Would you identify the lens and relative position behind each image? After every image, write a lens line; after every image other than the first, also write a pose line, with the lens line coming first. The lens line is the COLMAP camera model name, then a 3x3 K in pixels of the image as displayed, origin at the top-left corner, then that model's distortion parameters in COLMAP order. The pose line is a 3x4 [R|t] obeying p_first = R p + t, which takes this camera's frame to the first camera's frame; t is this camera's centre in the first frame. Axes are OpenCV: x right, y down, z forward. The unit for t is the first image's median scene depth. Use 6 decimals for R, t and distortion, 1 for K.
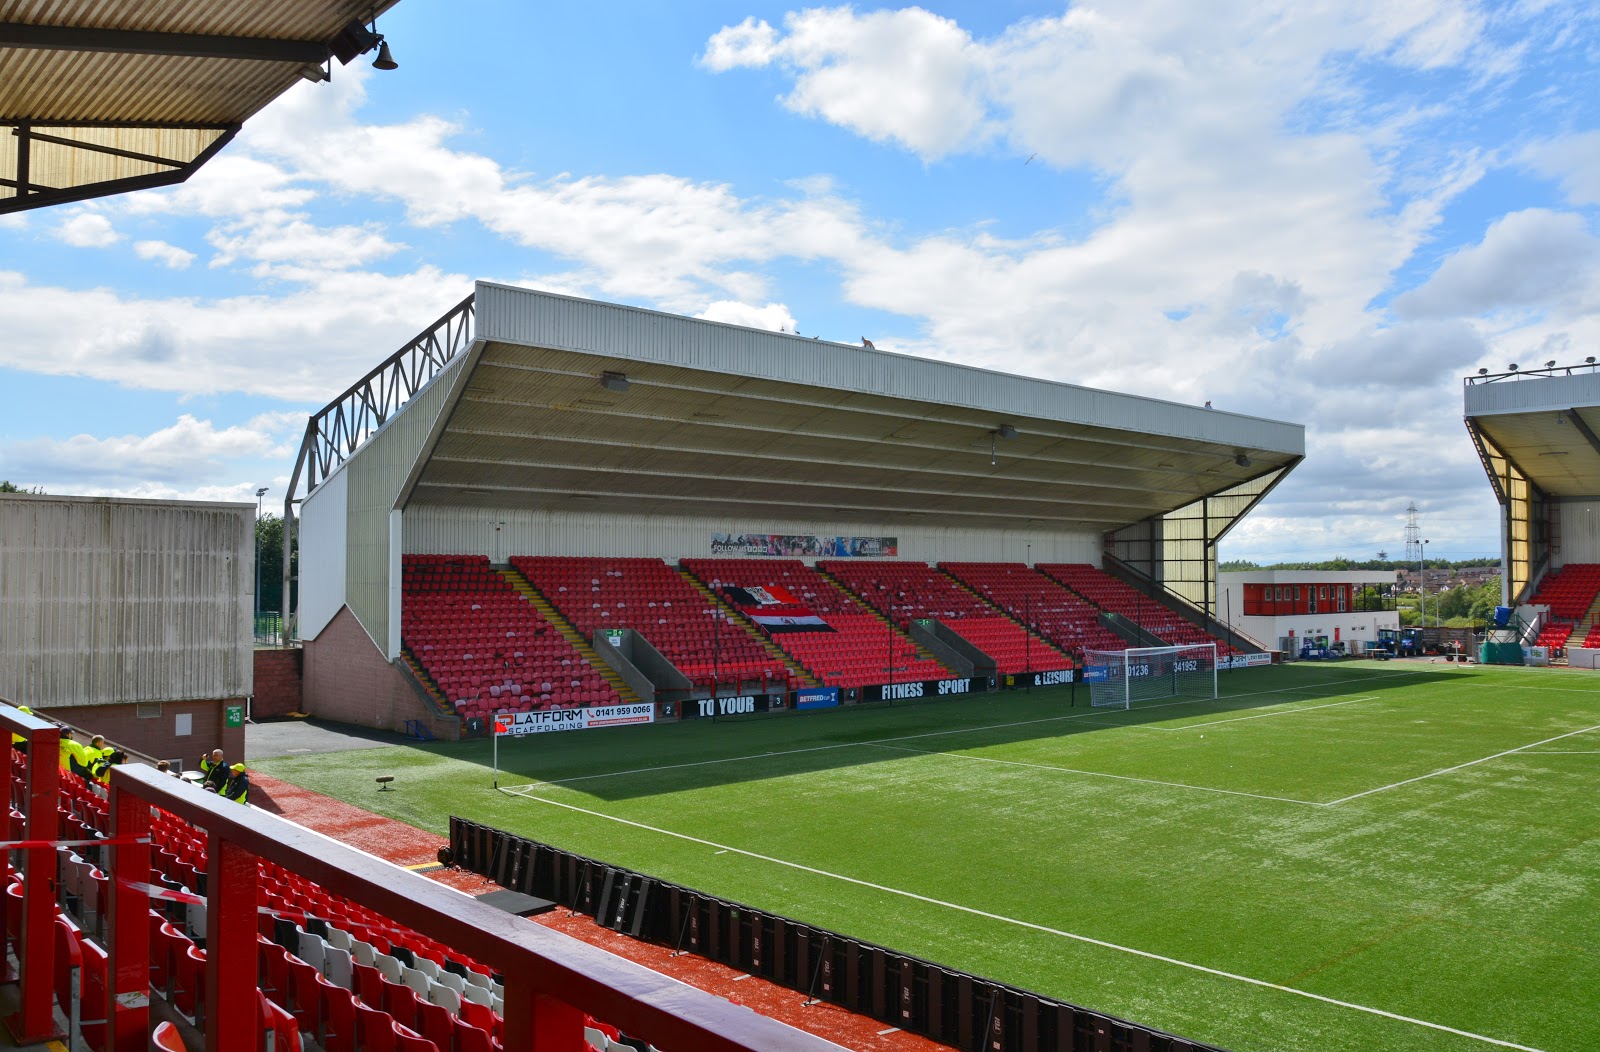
lens RADIAL K [[1276.8, 0, 814.9], [0, 1276.8, 528.2], [0, 0, 1]] dist [0.004048, -0.047632]
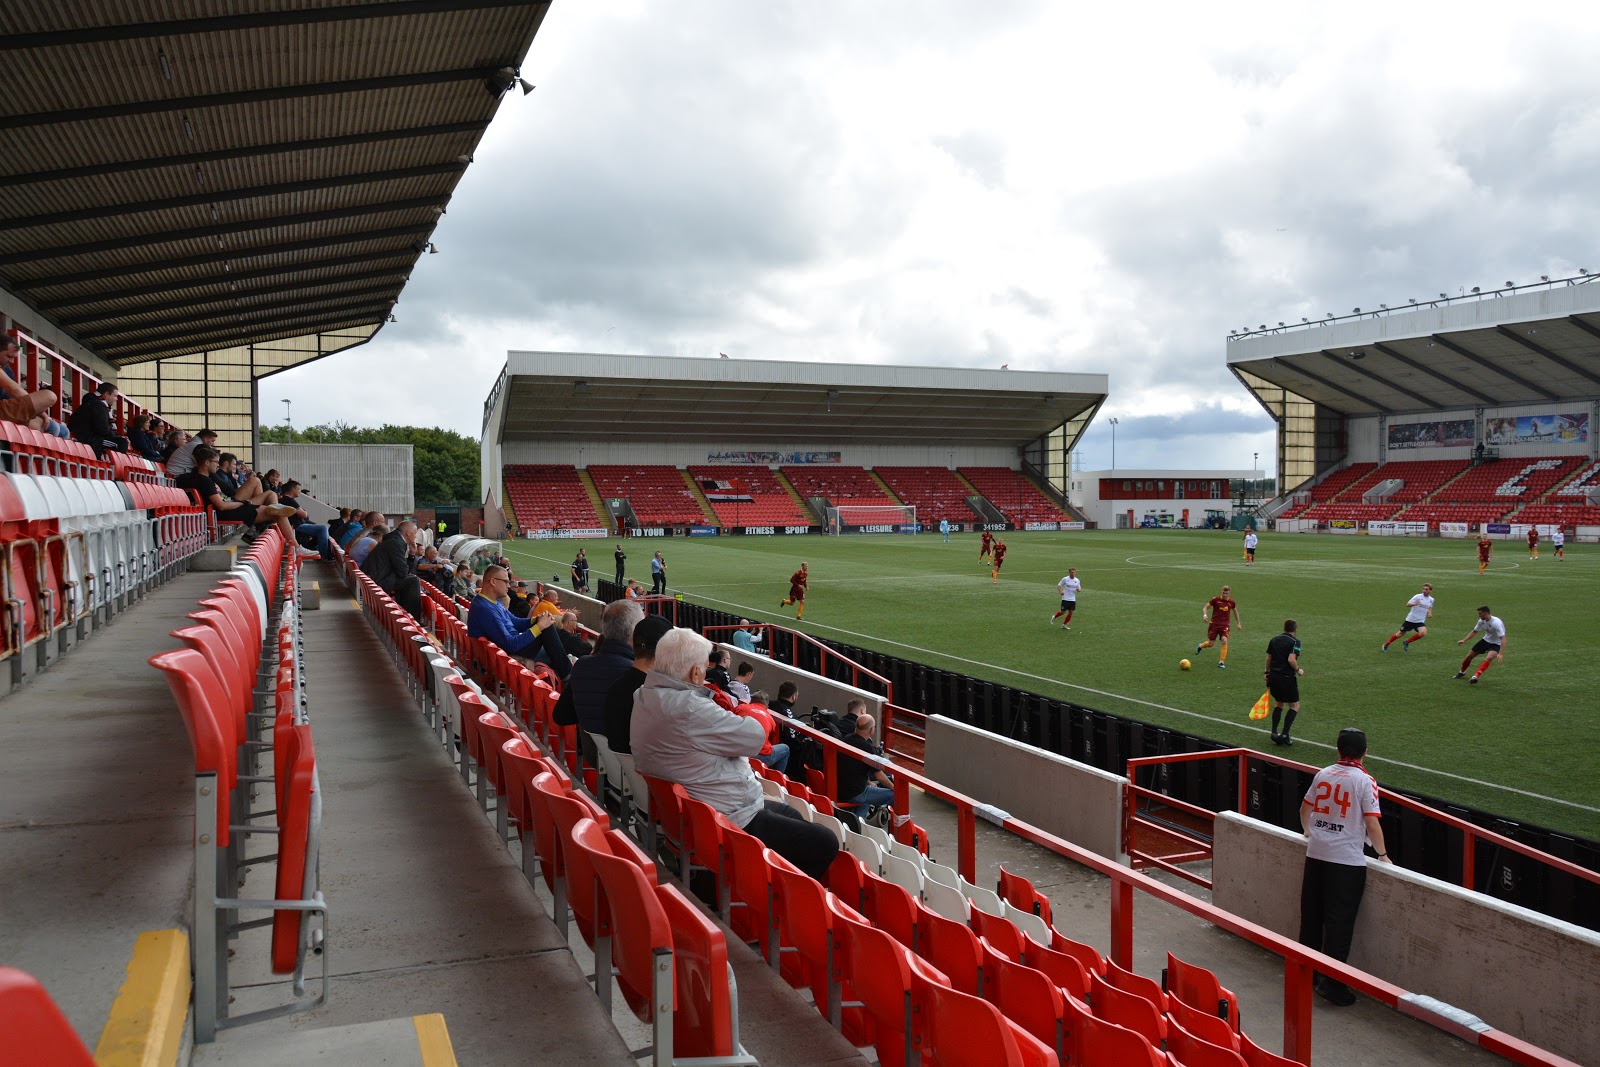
lens RADIAL K [[1233.6, 0, 793.7], [0, 1233.6, 539.8], [0, 0, 1]] dist [-0.044612, 0.011905]
pose [[0.930512, 0.008575, -0.366161, 0.548242], [0.019168, 0.997216, 0.072064, 0.003982], [0.365760, -0.074075, 0.927757, -0.499325]]
